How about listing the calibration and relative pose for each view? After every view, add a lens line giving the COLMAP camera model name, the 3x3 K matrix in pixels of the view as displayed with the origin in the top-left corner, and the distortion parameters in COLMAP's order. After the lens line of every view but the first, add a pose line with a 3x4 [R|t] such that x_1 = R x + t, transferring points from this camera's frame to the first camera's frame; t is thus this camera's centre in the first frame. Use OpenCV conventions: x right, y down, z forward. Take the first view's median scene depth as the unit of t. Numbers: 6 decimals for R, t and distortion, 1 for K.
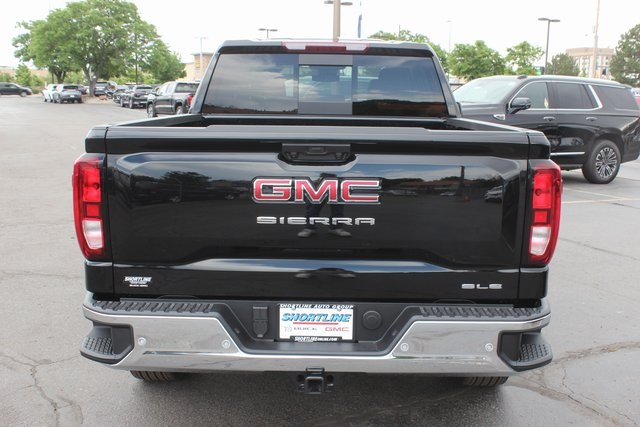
lens RADIAL K [[732.7, 0, 317.4], [0, 732.7, 215.9], [0, 0, 1]] dist [-0.076130, 0.000000]
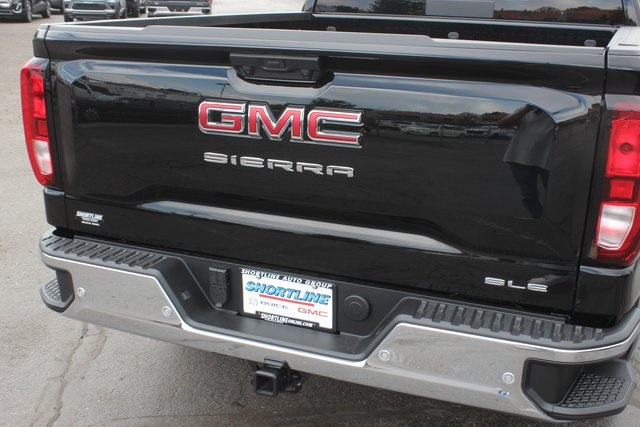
lens RADIAL K [[732.7, 0, 319.2], [0, 732.7, 213.2], [0, 0, 1]] dist [-0.076130, 0.000000]
pose [[0.931196, 0.109037, -0.347830, 0.279022], [-0.063719, 0.988213, 0.139197, -0.046286], [0.358908, -0.107457, 0.927167, 0.333263]]
